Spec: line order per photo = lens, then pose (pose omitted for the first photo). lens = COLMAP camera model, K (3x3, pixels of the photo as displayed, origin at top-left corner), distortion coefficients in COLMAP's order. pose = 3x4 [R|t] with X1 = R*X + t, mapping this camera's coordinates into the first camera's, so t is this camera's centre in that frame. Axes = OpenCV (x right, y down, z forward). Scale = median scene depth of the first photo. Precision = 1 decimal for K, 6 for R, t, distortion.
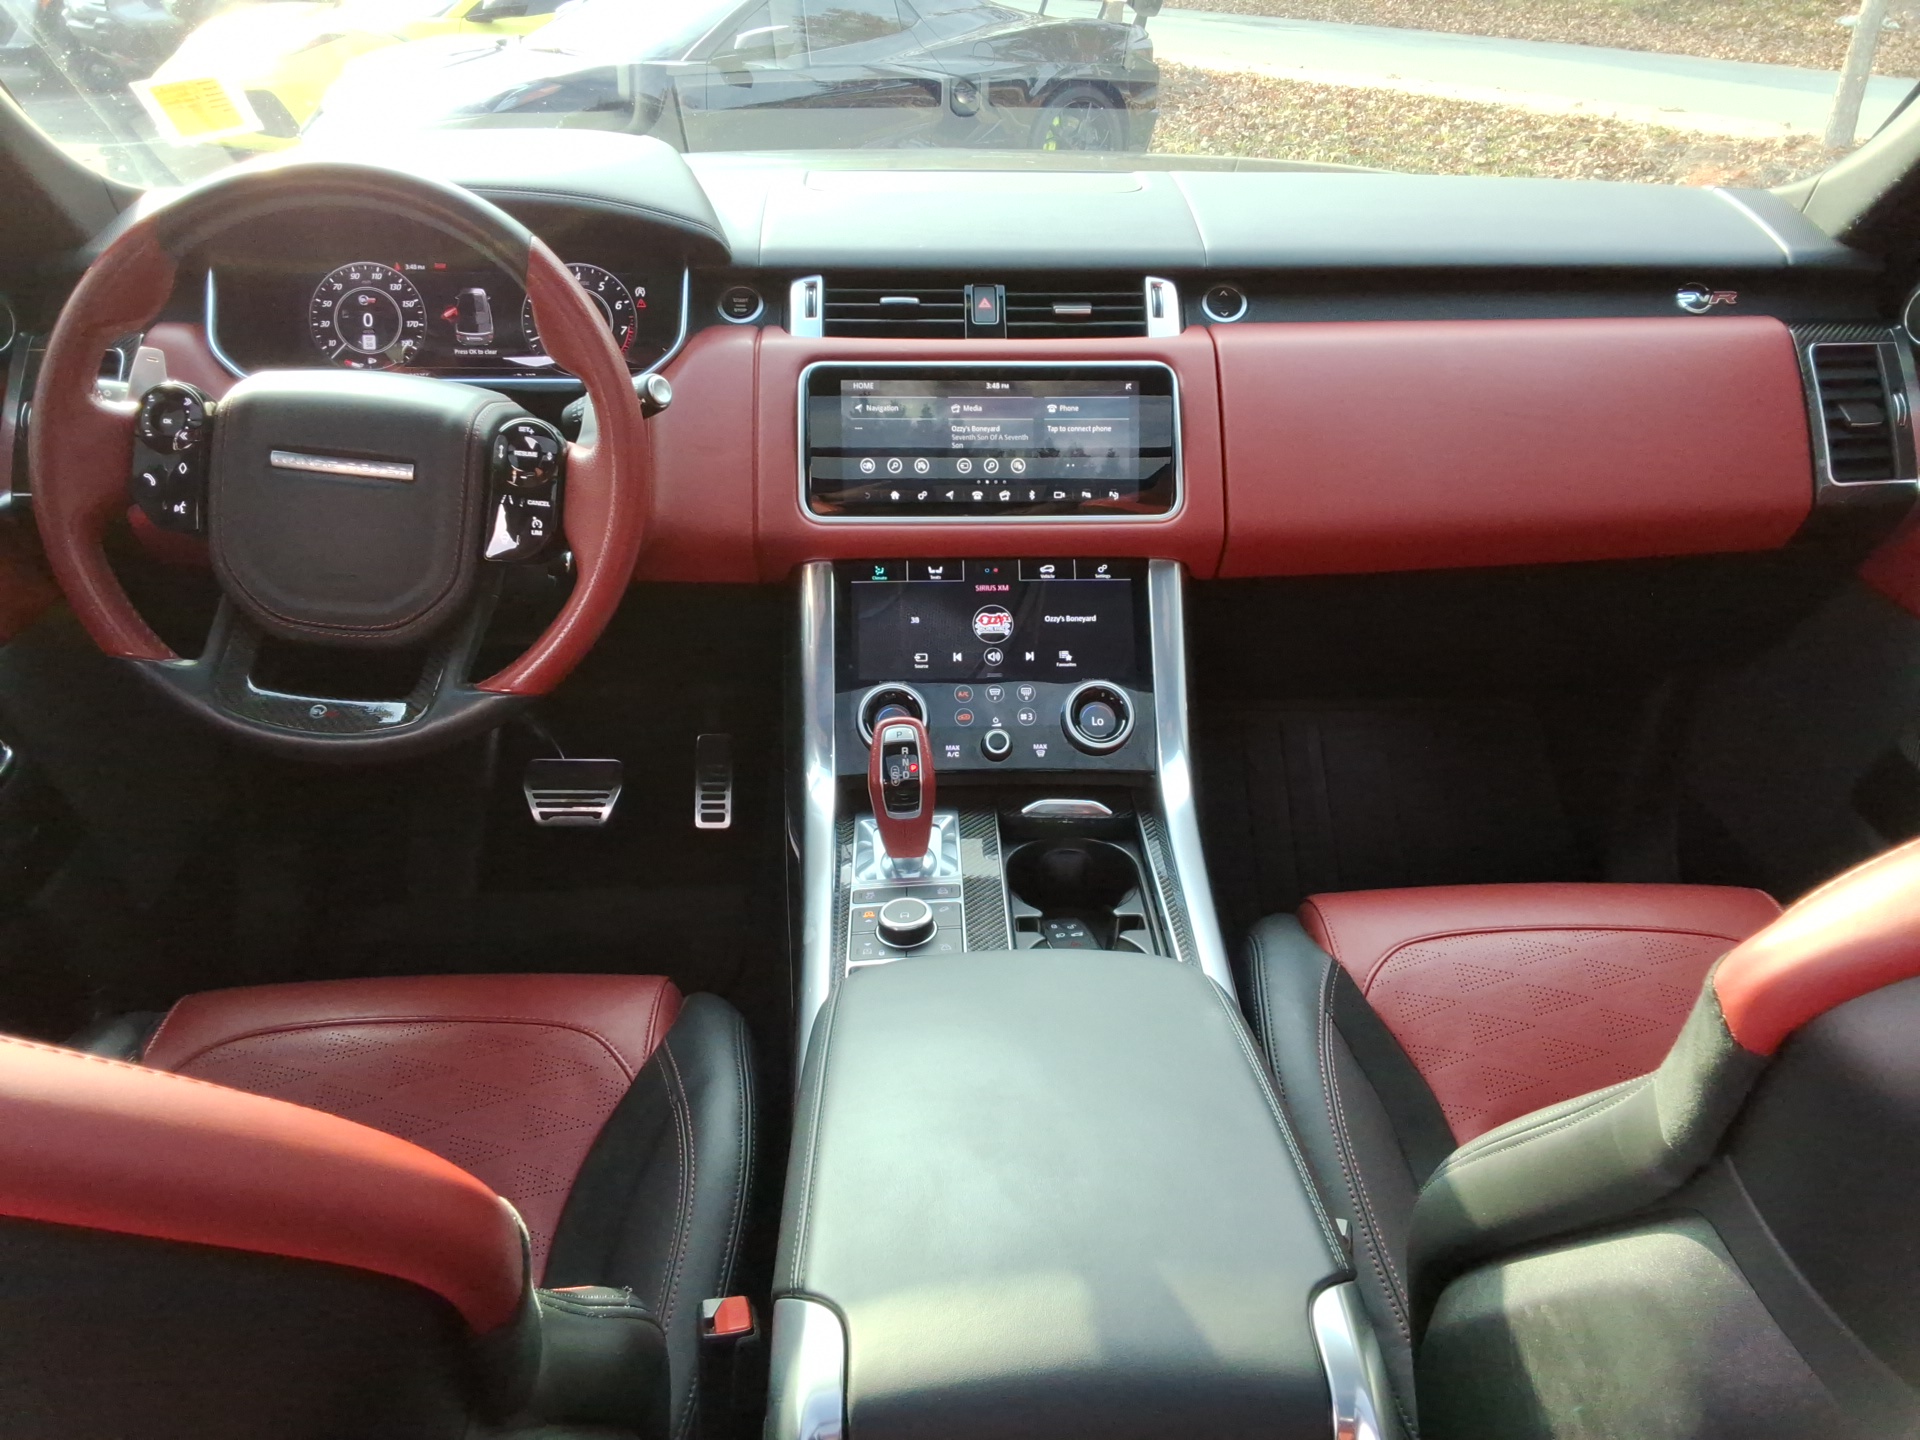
lens RADIAL K [[1559.3, 0, 990.2], [0, 1559.3, 695.1], [0, 0, 1]] dist [0.185710, -0.351676]
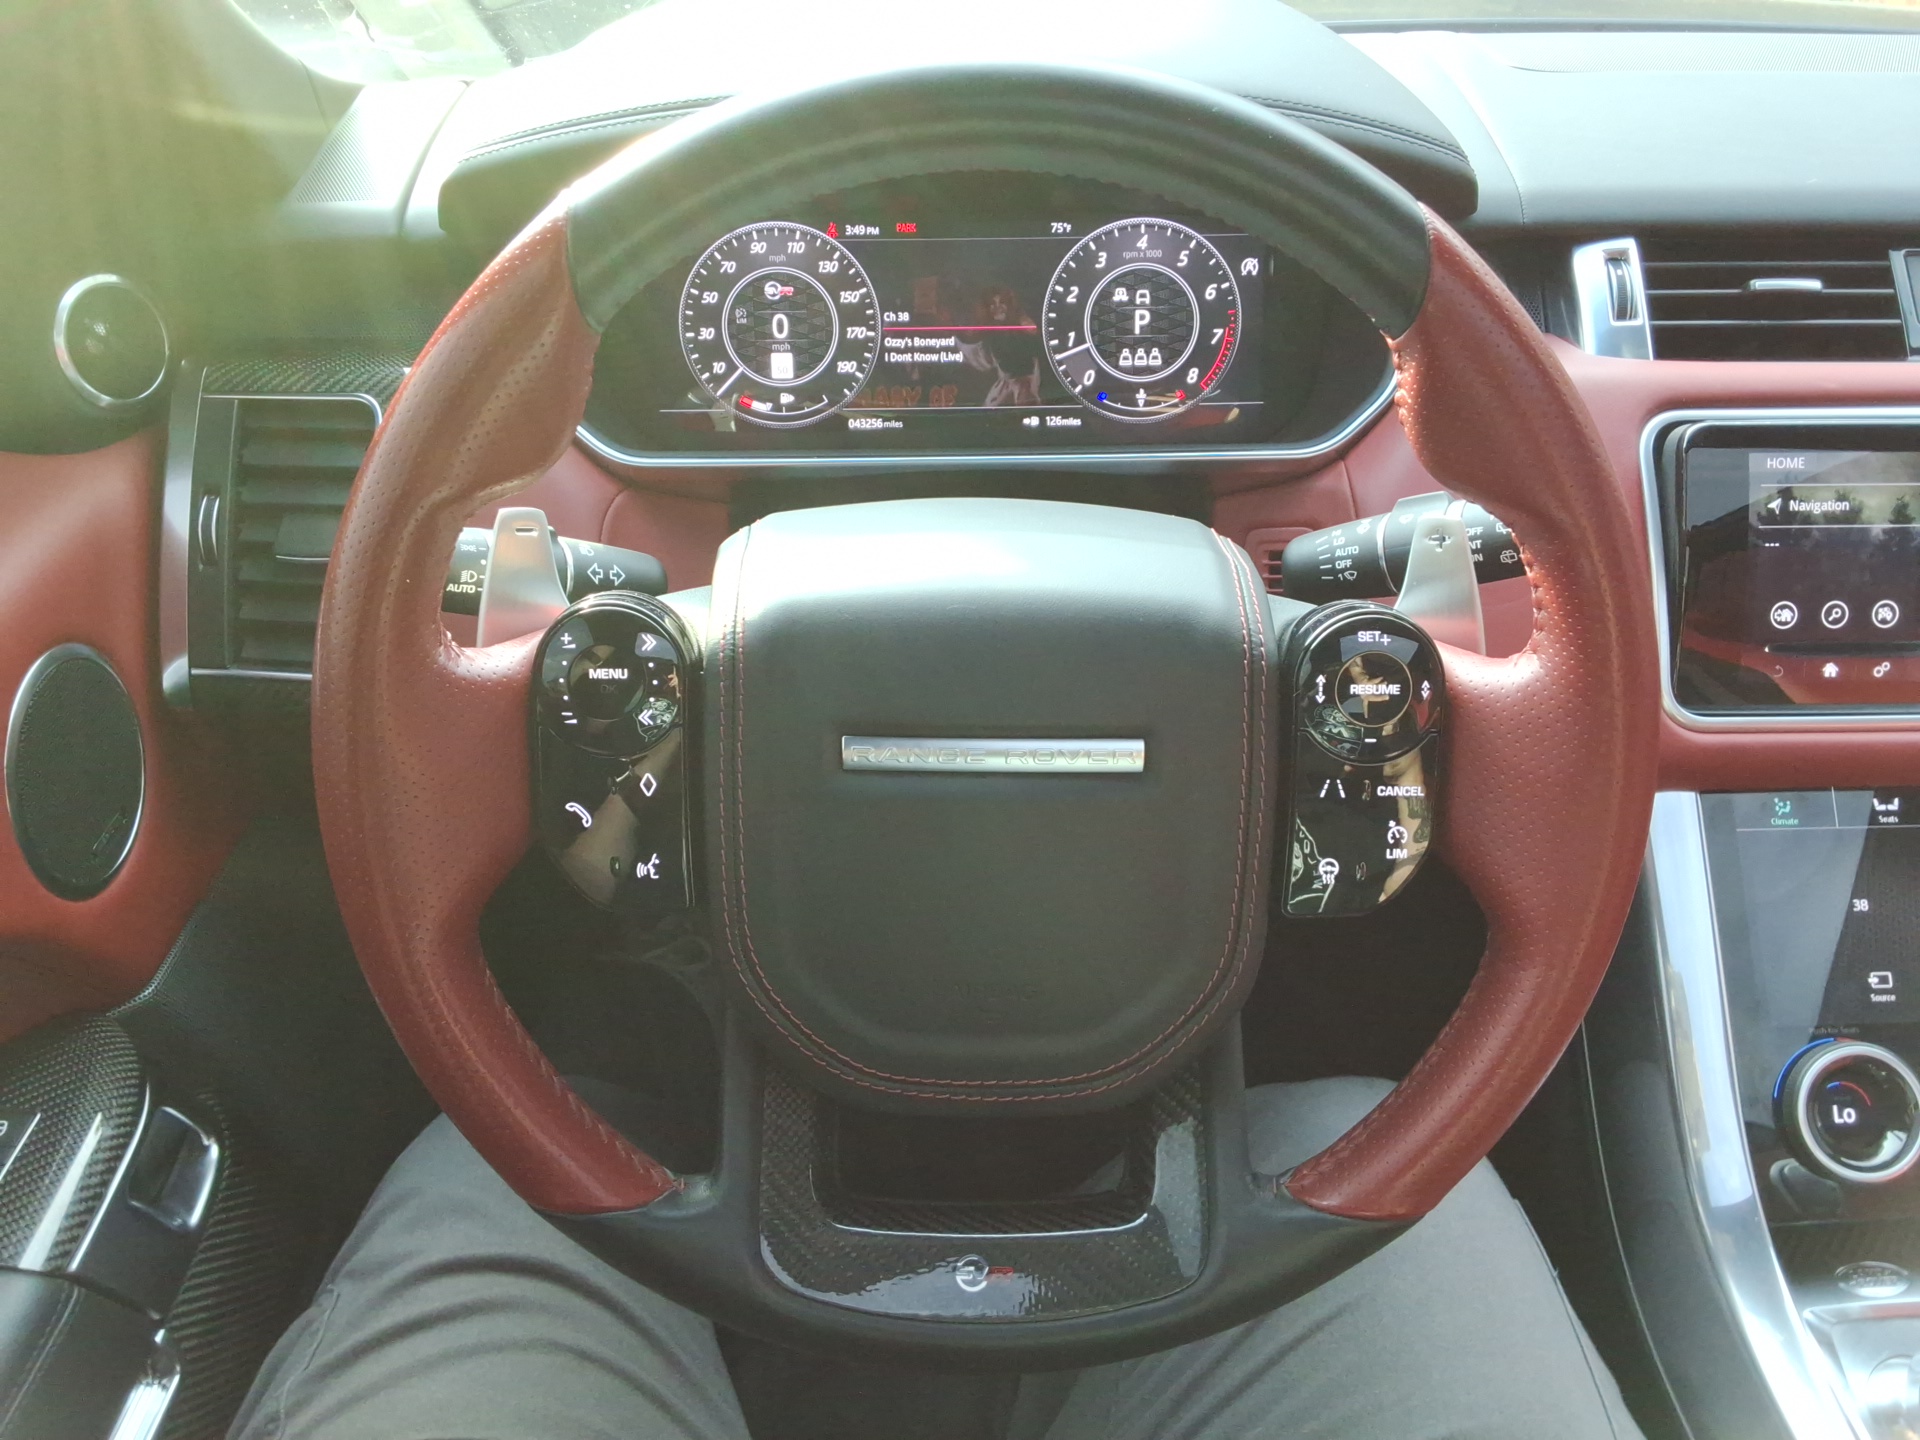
lens RADIAL K [[1532.1, 0, 976.9], [0, 1532.1, 704.0], [0, 0, 1]] dist [0.112499, -0.174554]
pose [[0.999926, -0.001913, -0.011990, -0.337626], [0.003140, 0.994656, 0.103198, -0.169534], [0.011728, -0.103228, 0.994589, 0.469908]]
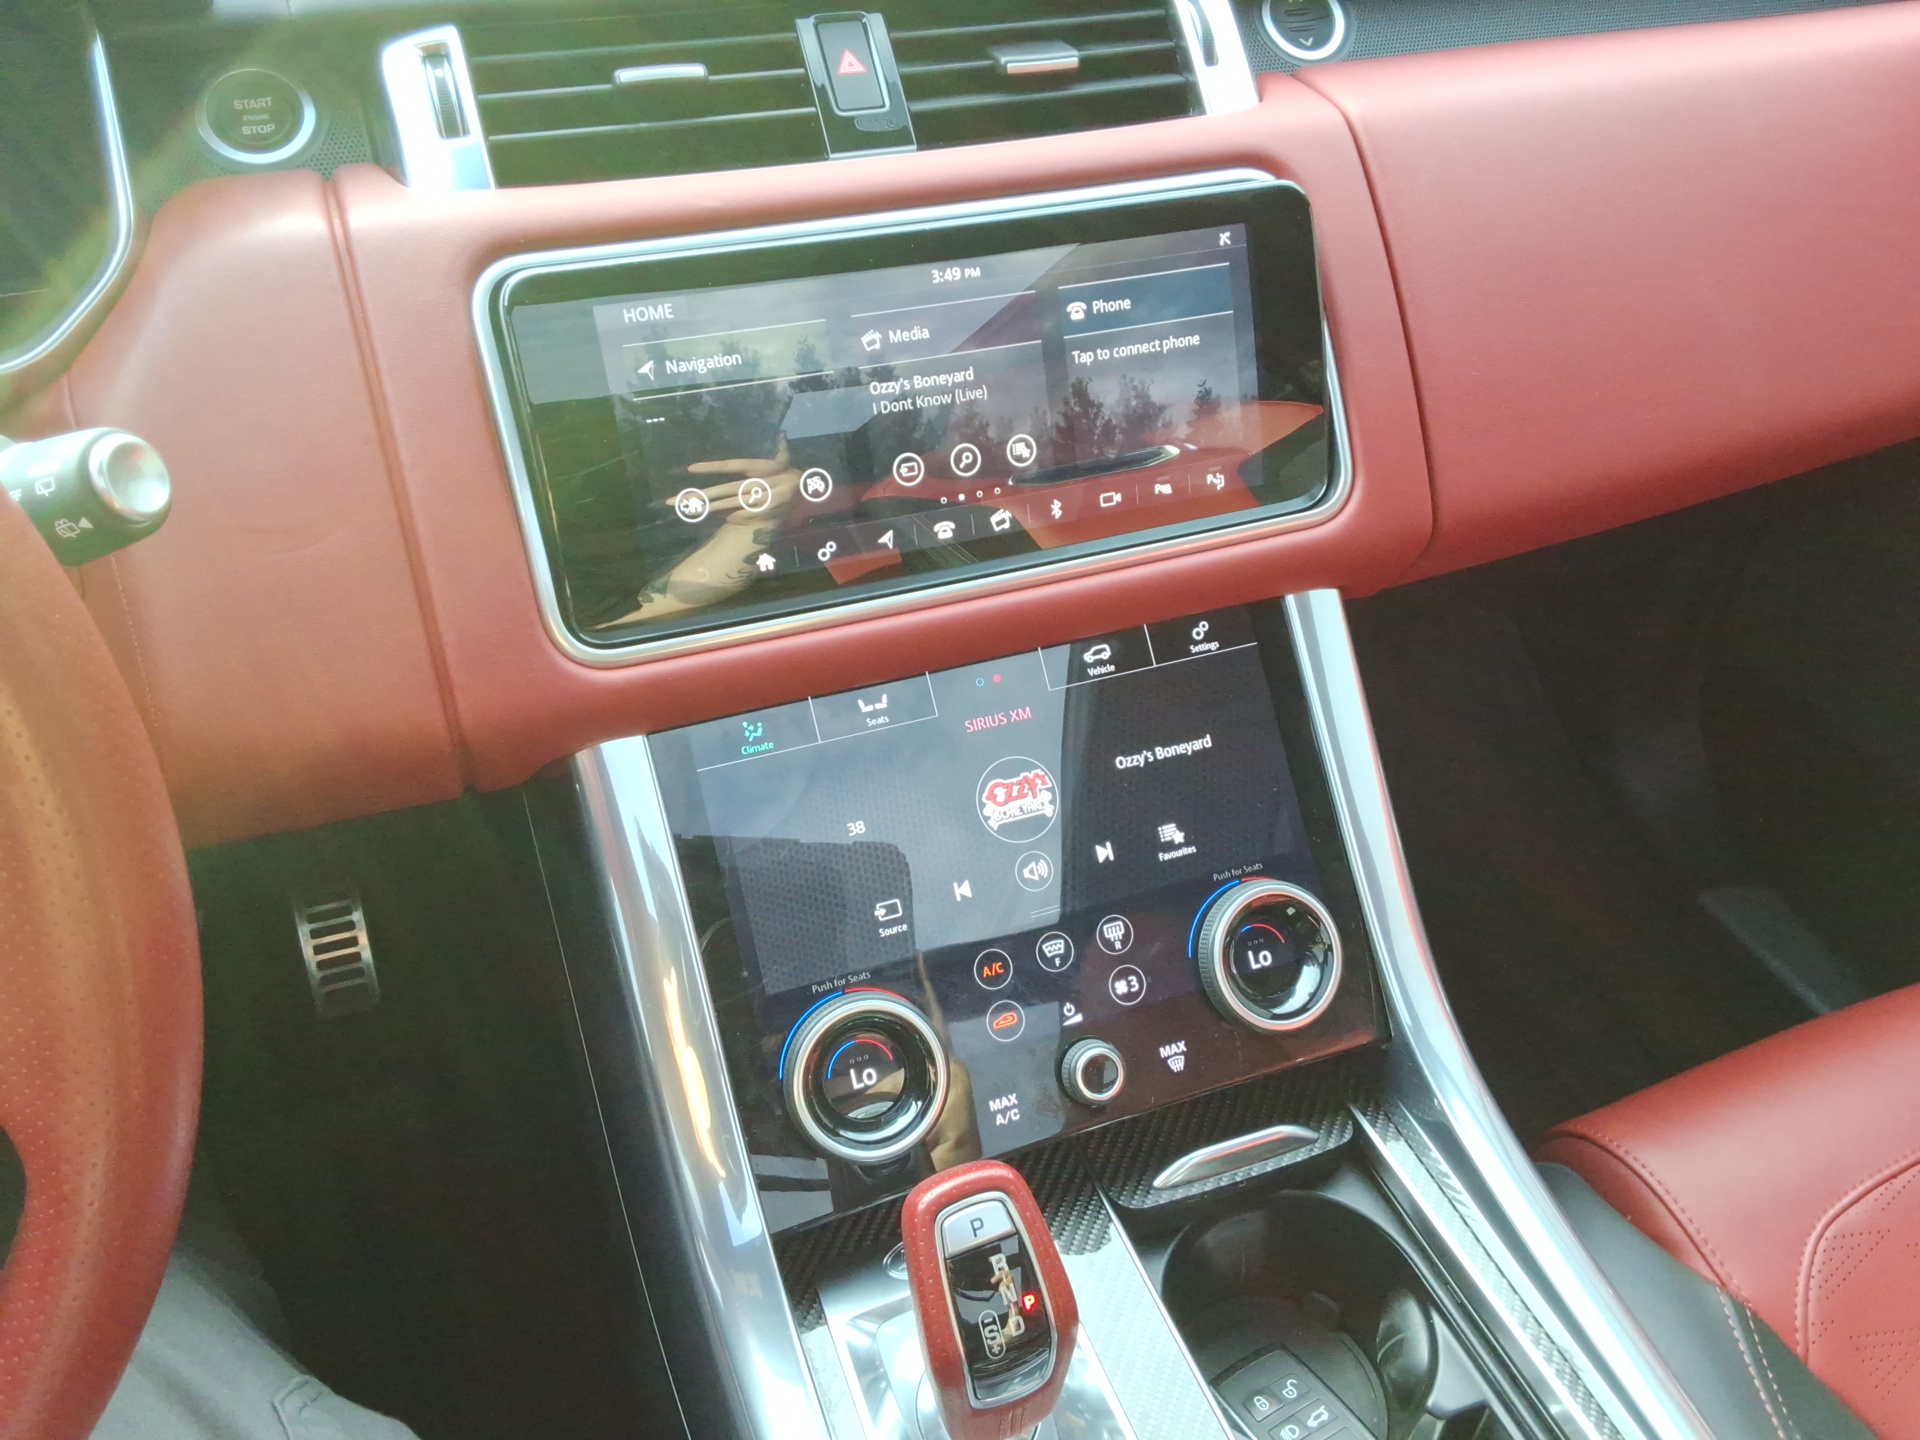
lens RADIAL K [[1532.1, 0, 976.9], [0, 1532.1, 704.0], [0, 0, 1]] dist [0.112499, -0.174554]
pose [[0.945633, -0.191775, 0.262679, -0.123314], [0.132014, 0.964461, 0.228884, -0.177567], [-0.297237, -0.181763, 0.937343, 0.571967]]
